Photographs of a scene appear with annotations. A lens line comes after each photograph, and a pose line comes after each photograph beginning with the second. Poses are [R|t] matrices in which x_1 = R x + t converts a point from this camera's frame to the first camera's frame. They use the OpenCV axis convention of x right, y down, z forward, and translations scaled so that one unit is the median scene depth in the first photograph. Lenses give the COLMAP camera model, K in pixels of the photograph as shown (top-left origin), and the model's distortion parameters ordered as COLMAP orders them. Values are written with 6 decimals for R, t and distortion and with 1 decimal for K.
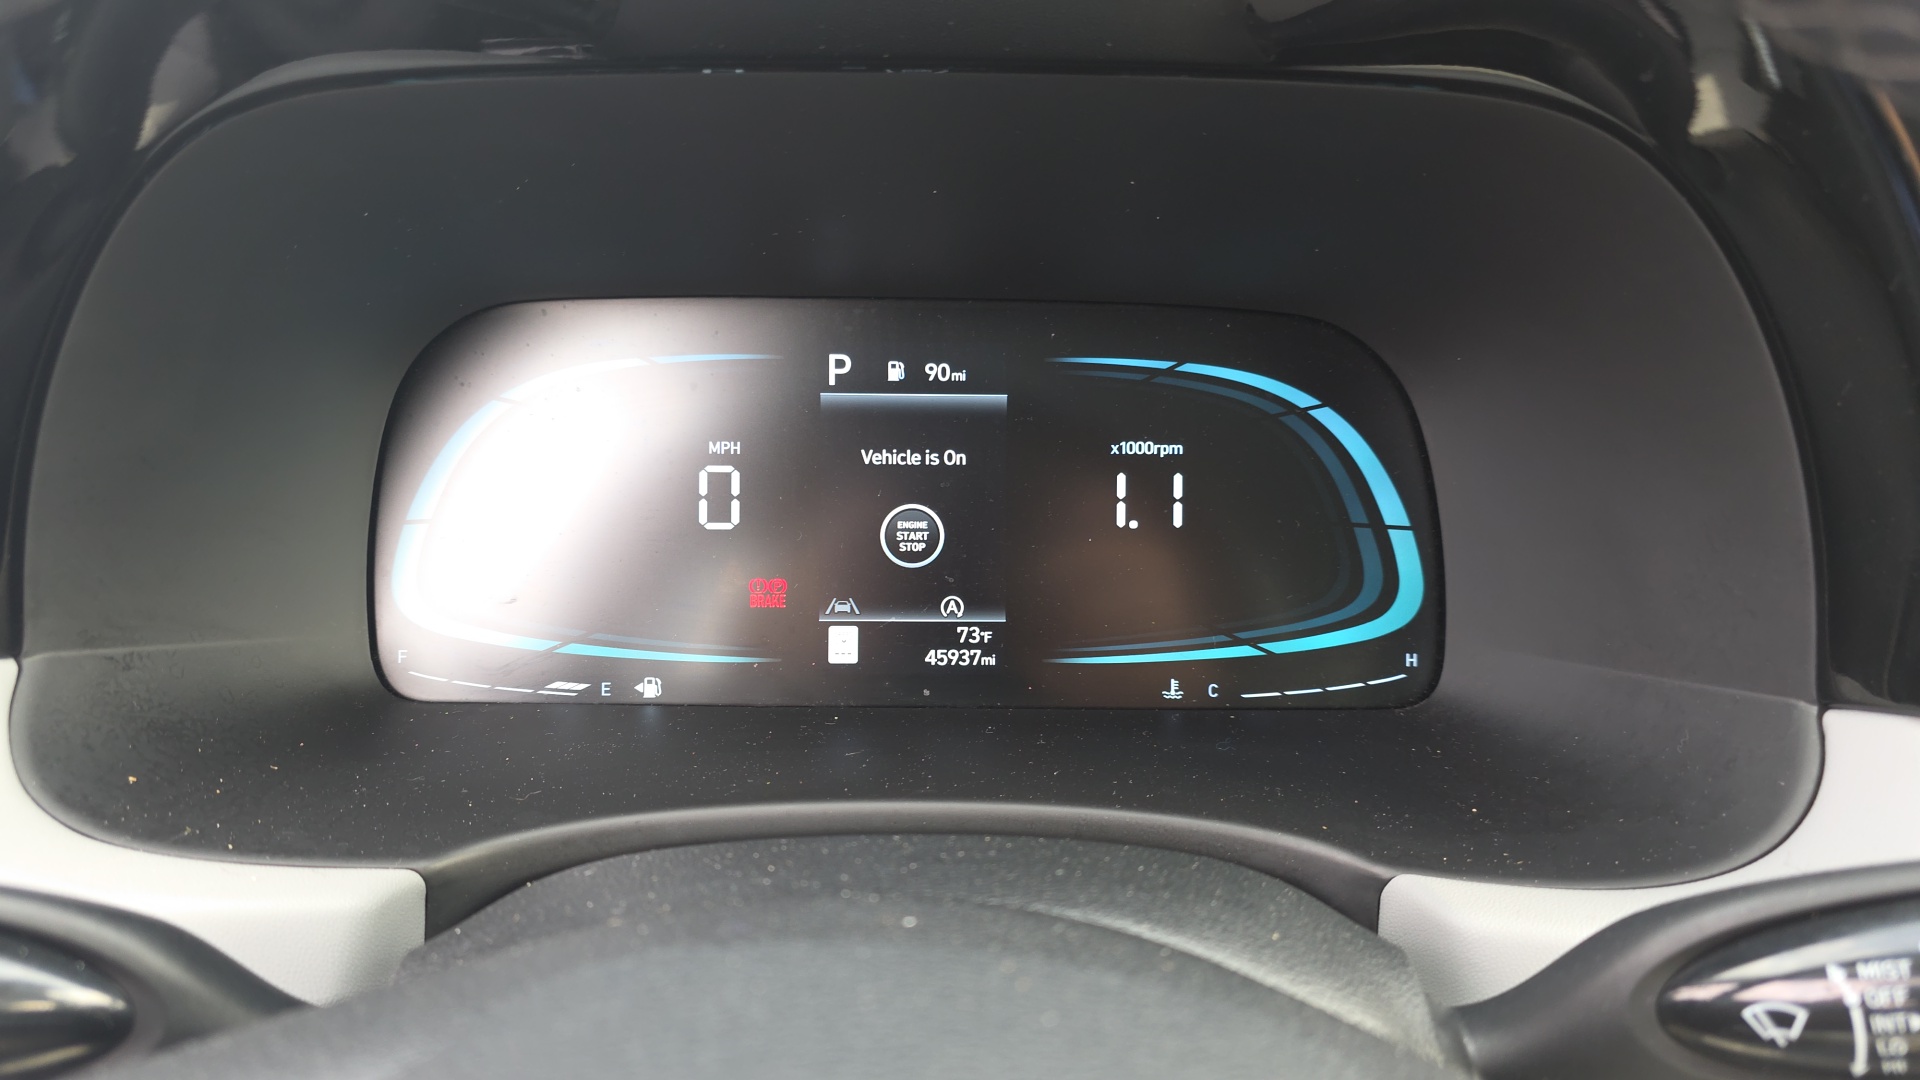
lens RADIAL K [[1295.0, 0, 935.3], [0, 1295.0, 555.1], [0, 0, 1]] dist [0.050658, -0.047515]
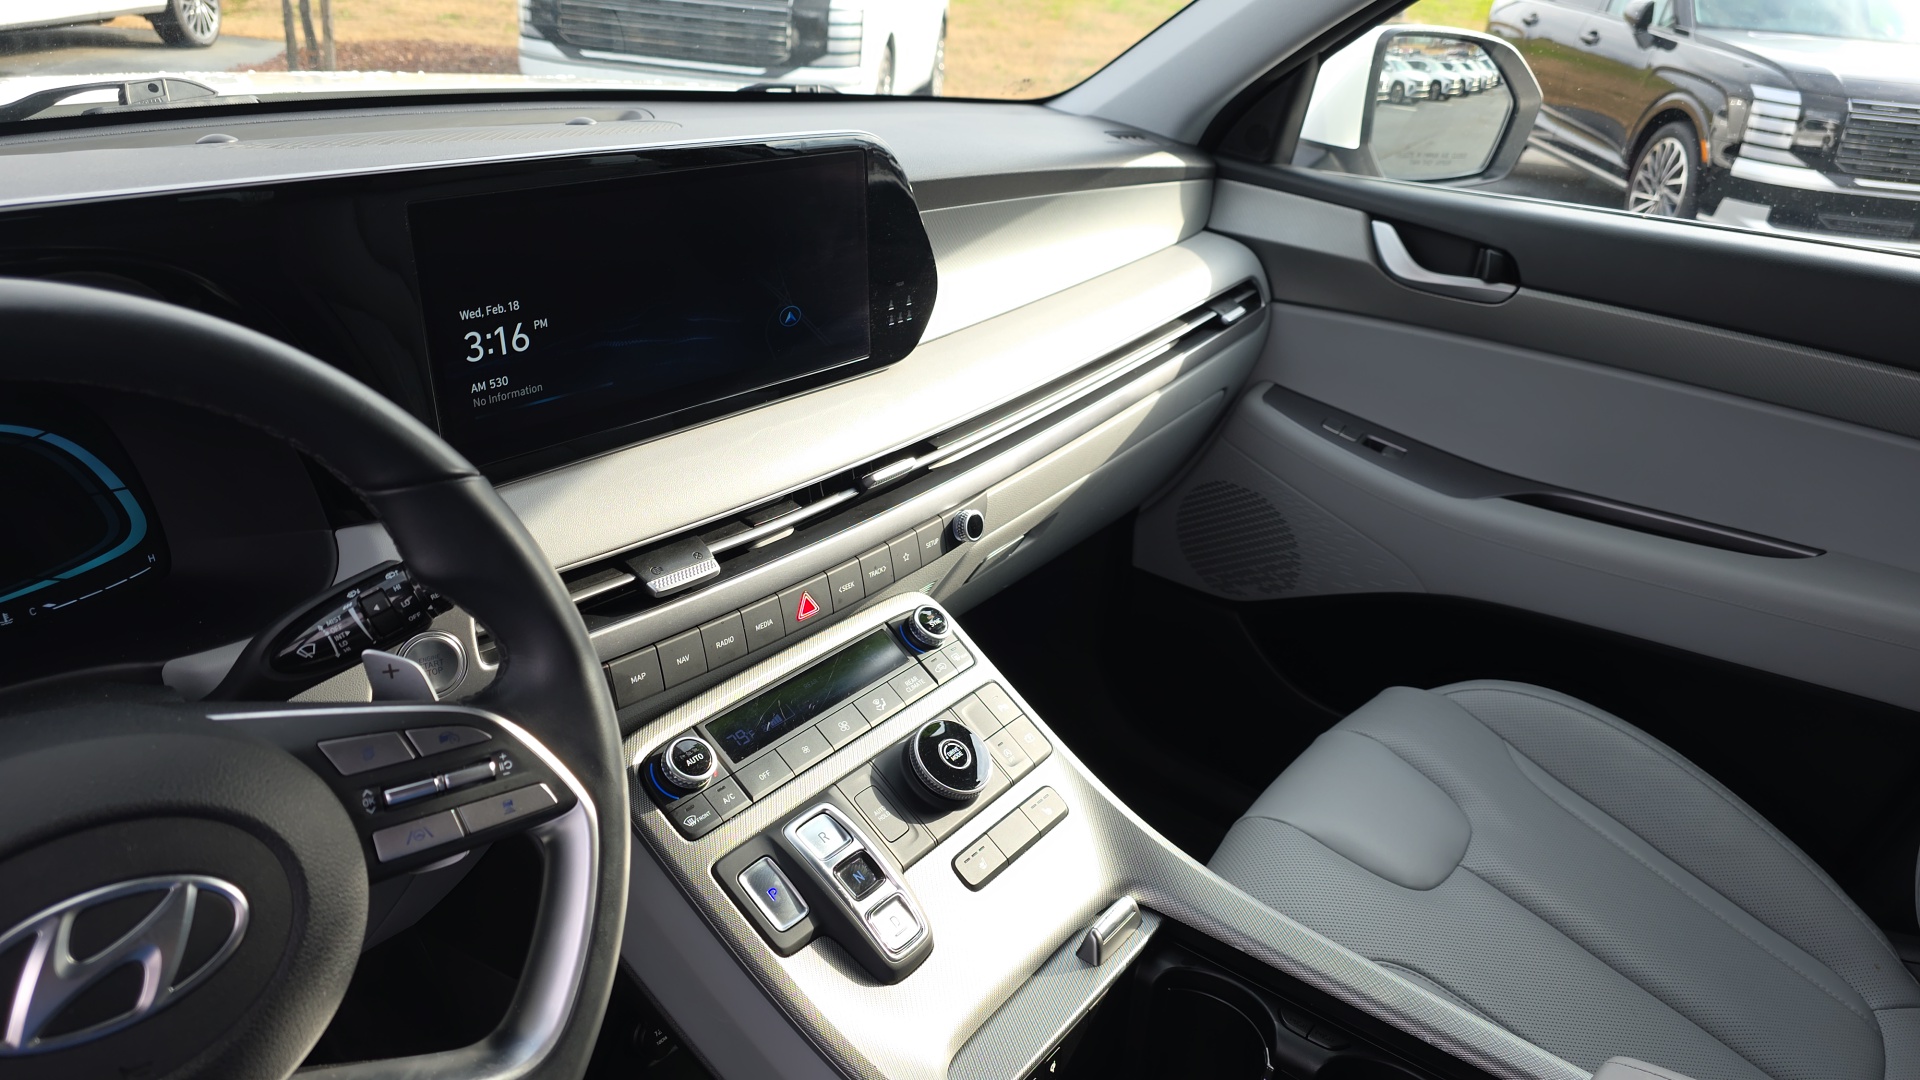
lens RADIAL K [[1295.0, 0, 935.3], [0, 1295.0, 555.1], [0, 0, 1]] dist [0.050658, -0.047515]
pose [[0.616035, -0.309062, 0.724556, -0.280898], [0.203146, 0.951035, 0.232948, -0.126127], [-0.761073, 0.003687, 0.648656, -1.007068]]
